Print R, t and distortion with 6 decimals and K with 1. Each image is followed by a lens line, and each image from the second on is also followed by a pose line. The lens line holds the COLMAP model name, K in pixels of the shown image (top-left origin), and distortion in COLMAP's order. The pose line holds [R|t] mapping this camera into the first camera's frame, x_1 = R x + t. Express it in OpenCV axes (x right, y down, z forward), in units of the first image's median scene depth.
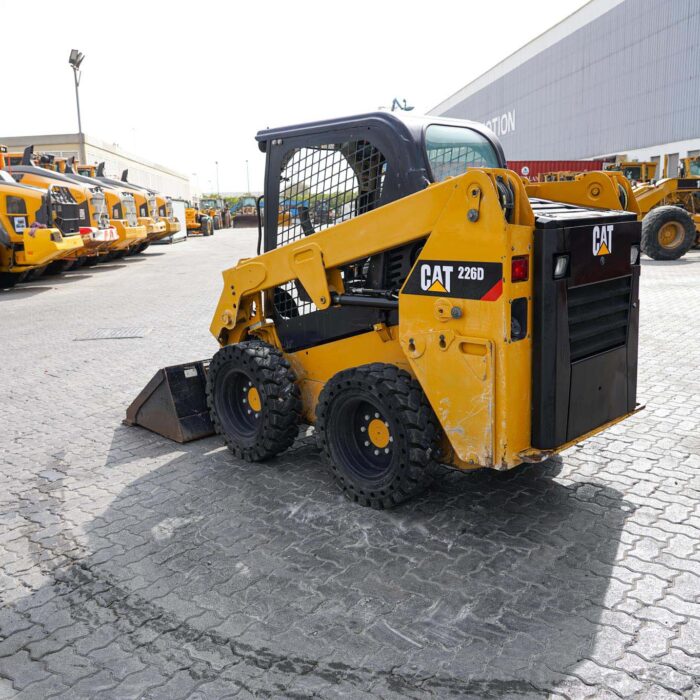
lens RADIAL K [[718.2, 0, 348.4], [0, 718.2, 336.7], [0, 0, 1]] dist [-0.045731, 0.023889]
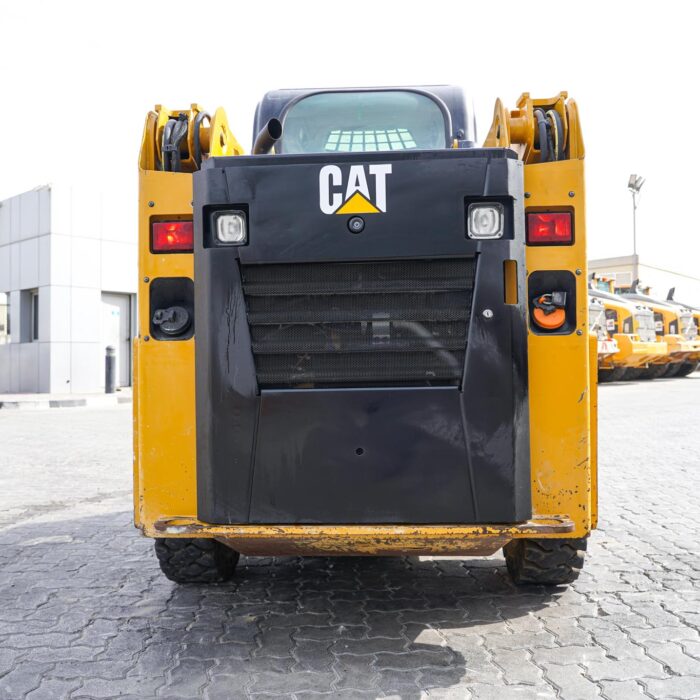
lens RADIAL K [[718.2, 0, 348.4], [0, 718.2, 336.7], [0, 0, 1]] dist [-0.045731, 0.023889]
pose [[0.678309, 0.003861, -0.734767, 0.776146], [-0.139565, 0.982459, -0.123678, 0.056425], [0.721401, 0.186440, 0.666949, 0.619520]]
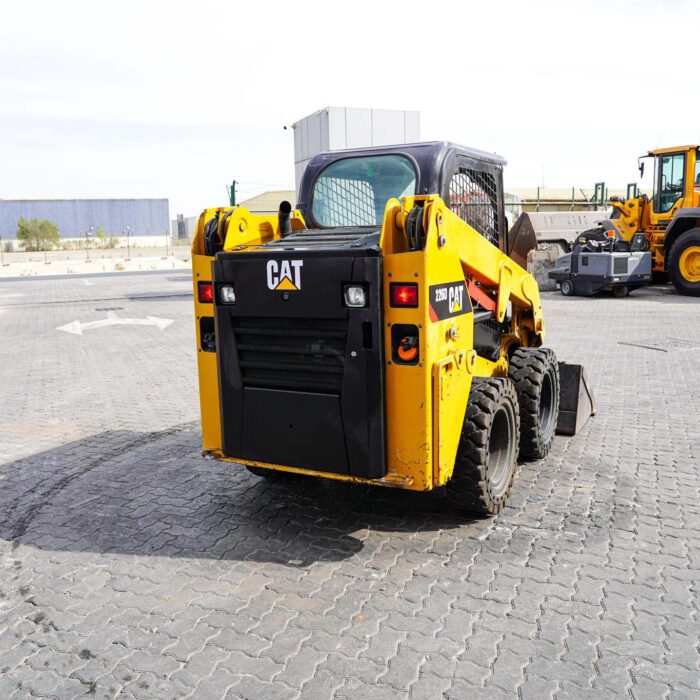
lens RADIAL K [[718.2, 0, 348.4], [0, 718.2, 336.7], [0, 0, 1]] dist [-0.045731, 0.023889]
pose [[0.294362, 0.157982, -0.942546, 1.310593], [-0.149720, 0.981688, 0.117785, -0.179192], [0.943894, 0.106446, 0.312625, 0.774382]]
